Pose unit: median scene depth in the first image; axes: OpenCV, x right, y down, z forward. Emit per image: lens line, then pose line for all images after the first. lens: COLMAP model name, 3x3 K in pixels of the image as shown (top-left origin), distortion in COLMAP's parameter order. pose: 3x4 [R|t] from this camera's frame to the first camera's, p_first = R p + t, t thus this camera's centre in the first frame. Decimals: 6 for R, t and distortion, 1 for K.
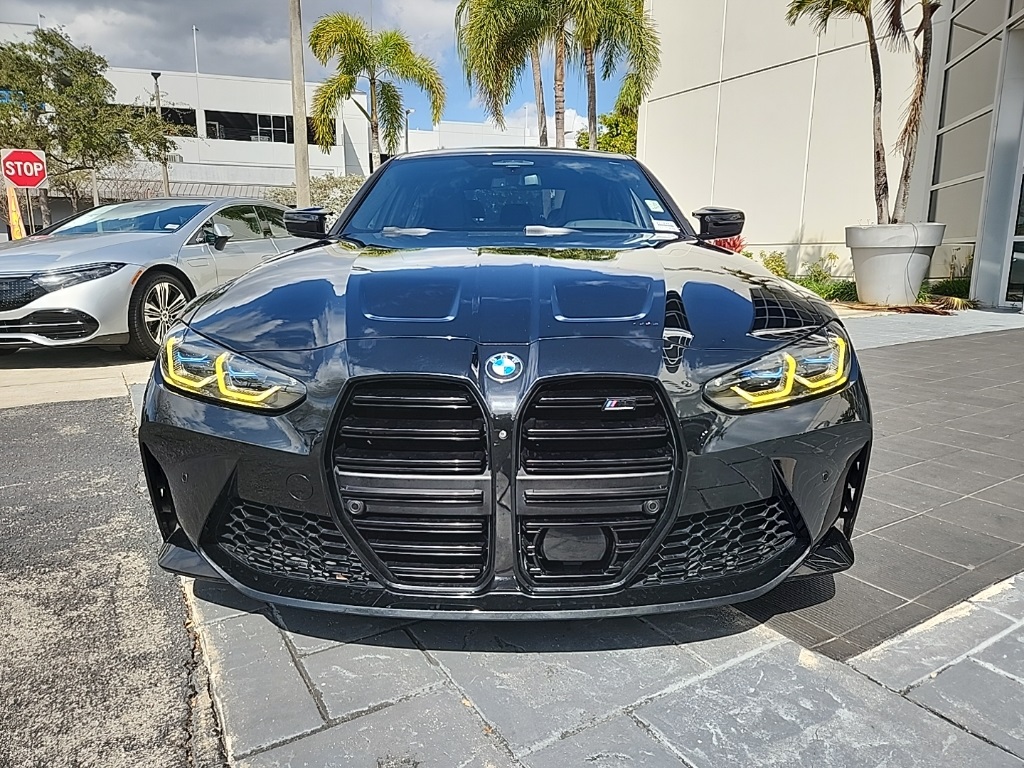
lens RADIAL K [[684.3, 0, 515.0], [0, 684.3, 391.3], [0, 0, 1]] dist [0.071514, -0.054857]
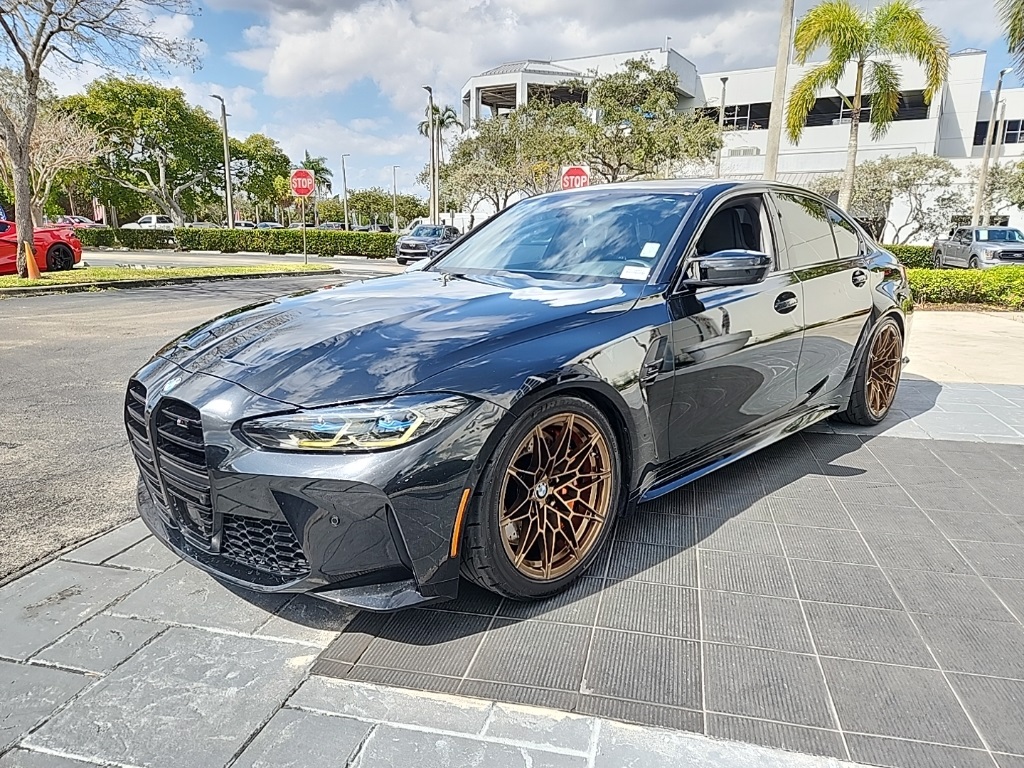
lens RADIAL K [[681.8, 0, 516.0], [0, 681.8, 386.8], [0, 0, 1]] dist [0.073649, -0.057656]
pose [[0.707589, 0.160917, -0.688057, 0.149660], [-0.149946, 0.985743, 0.076335, -0.026174], [0.690531, 0.049157, 0.721630, 0.034311]]
